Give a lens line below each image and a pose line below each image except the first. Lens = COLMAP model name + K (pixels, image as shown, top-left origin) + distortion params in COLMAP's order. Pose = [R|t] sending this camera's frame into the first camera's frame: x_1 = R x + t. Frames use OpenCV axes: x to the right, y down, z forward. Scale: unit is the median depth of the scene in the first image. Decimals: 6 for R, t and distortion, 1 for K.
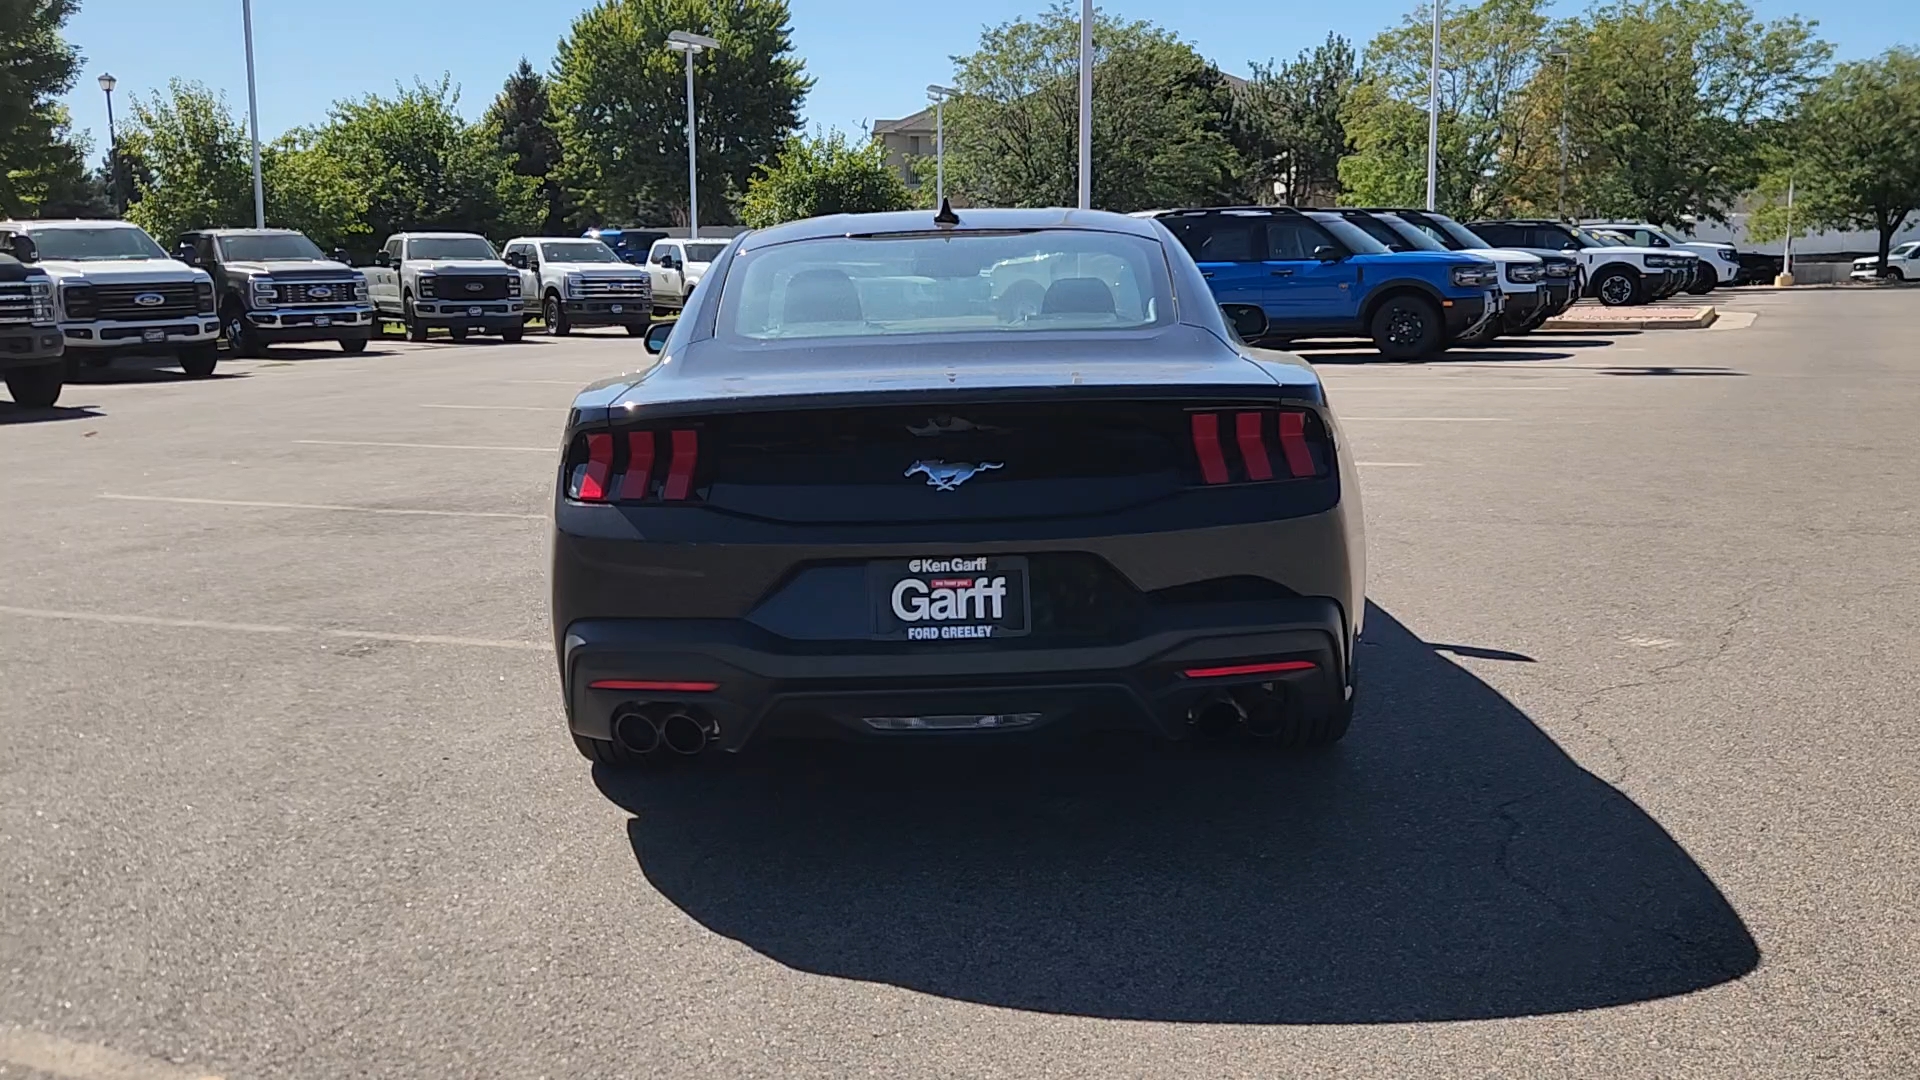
lens RADIAL K [[1803.7, 0, 943.6], [0, 1803.7, 572.3], [0, 0, 1]] dist [0.031932, -0.025509]
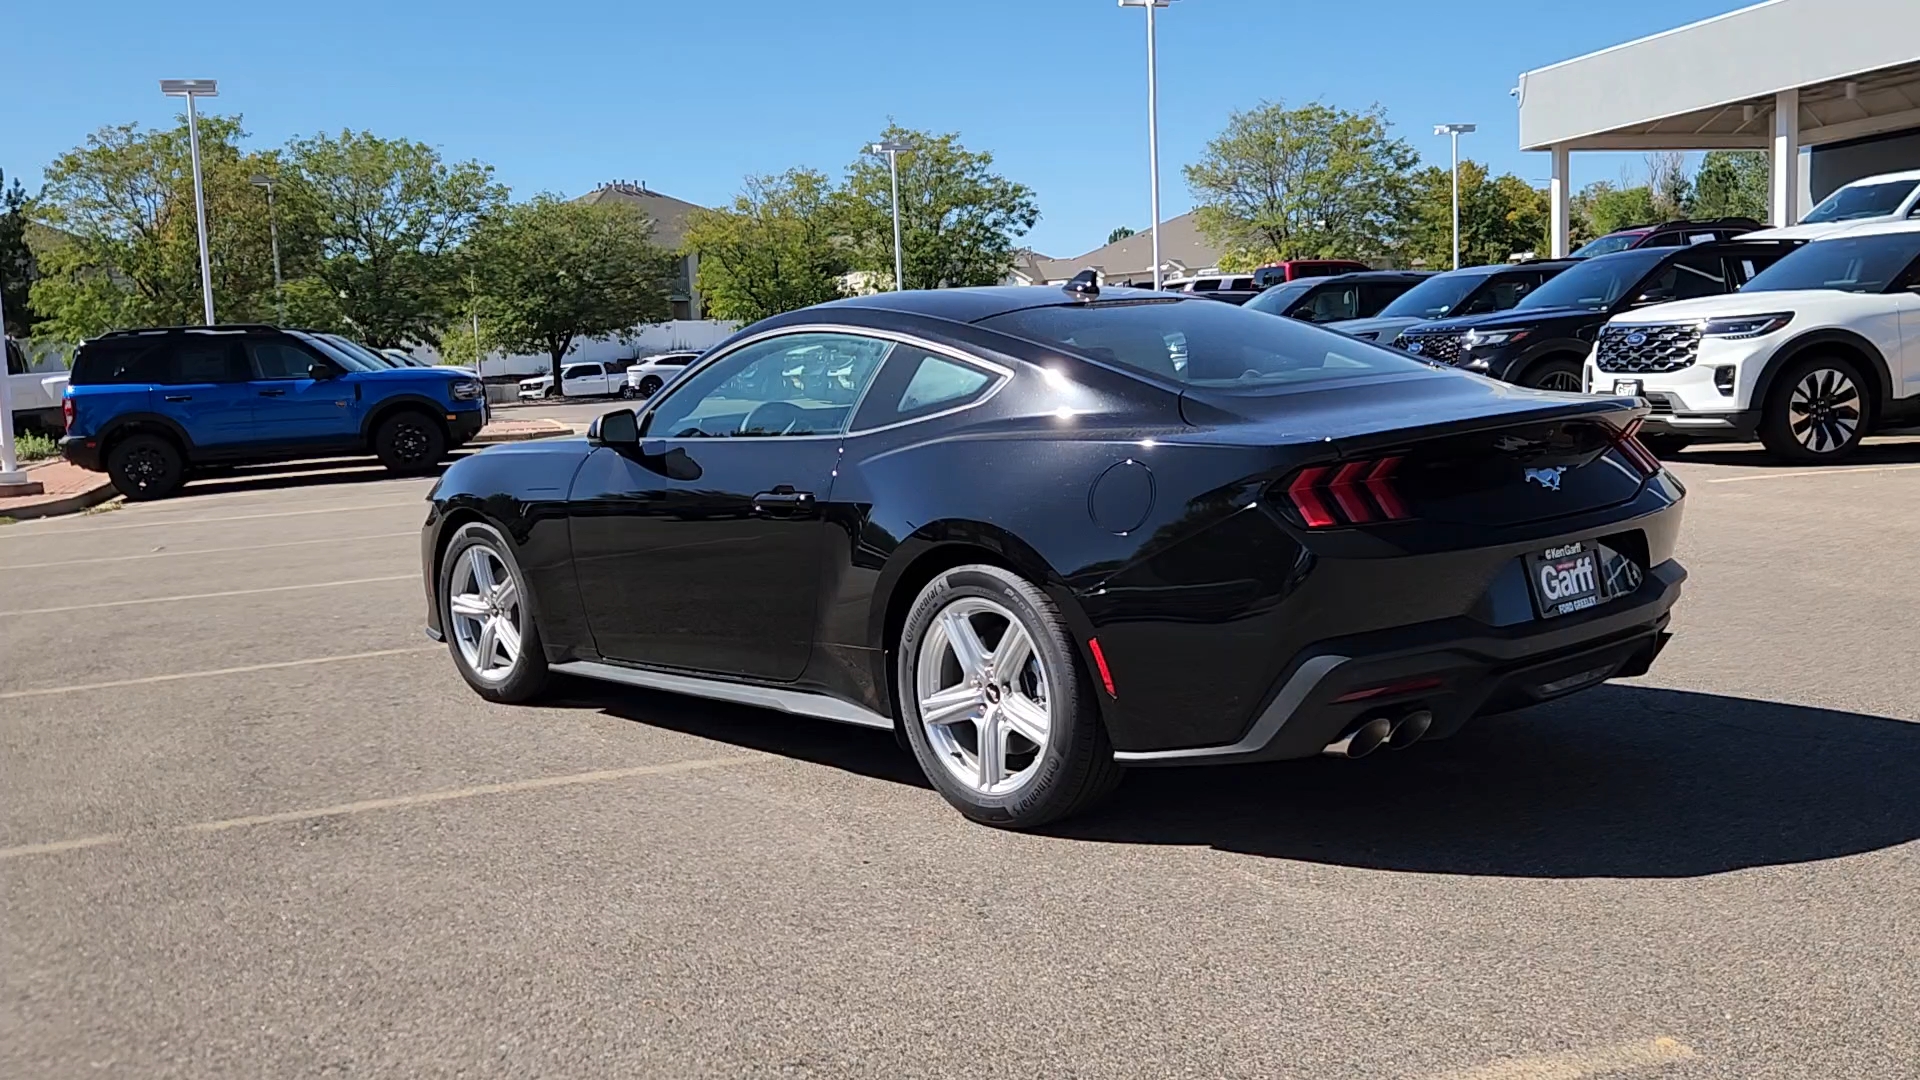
lens RADIAL K [[1803.7, 0, 943.6], [0, 1803.7, 572.3], [0, 0, 1]] dist [0.031932, -0.025509]
pose [[0.746613, -0.098226, 0.657967, -0.085831], [0.144421, 0.989384, -0.016175, -0.002348], [-0.649393, 0.107101, 0.752873, 0.027109]]
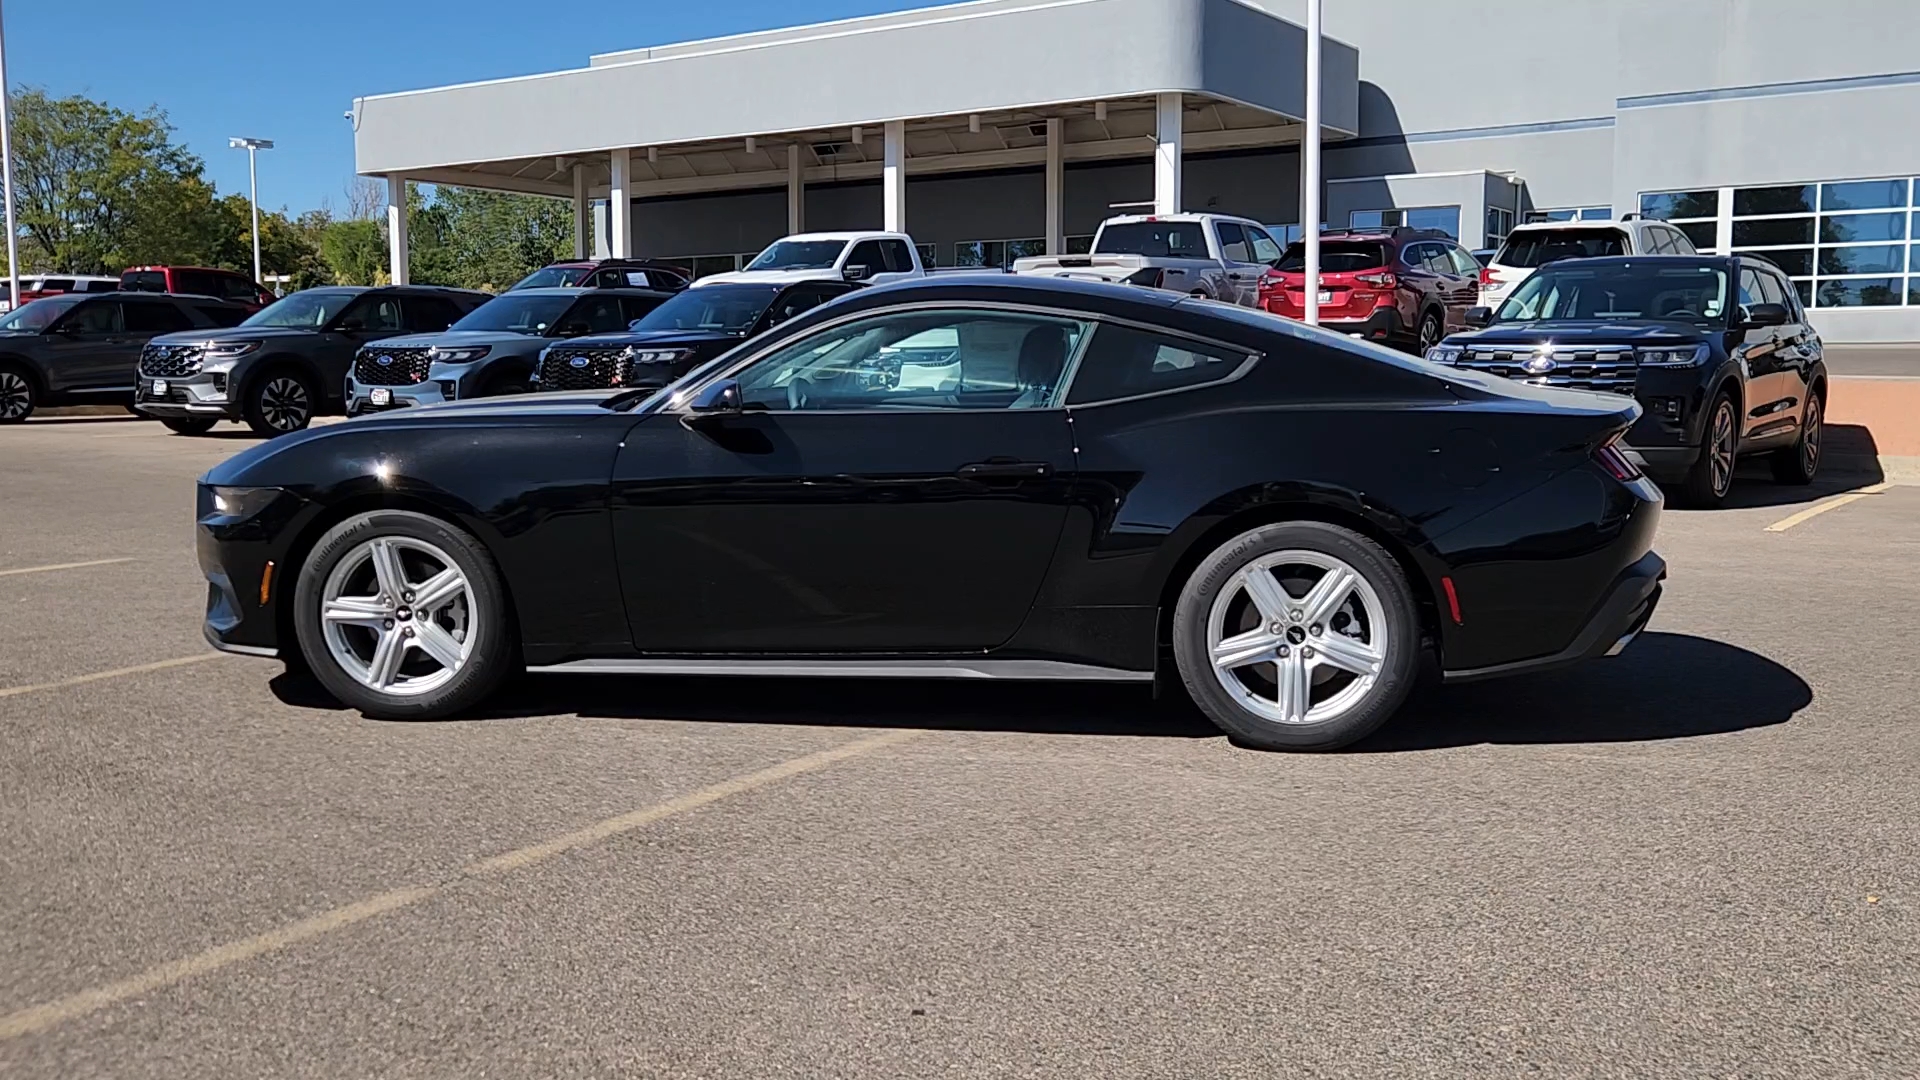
lens RADIAL K [[1803.7, 0, 943.6], [0, 1803.7, 572.3], [0, 0, 1]] dist [0.031932, -0.025509]
pose [[0.155429, -0.104802, 0.982272, -0.133204], [0.163342, 0.983395, 0.079076, -0.013408], [-0.974249, 0.148156, 0.169967, 0.102763]]
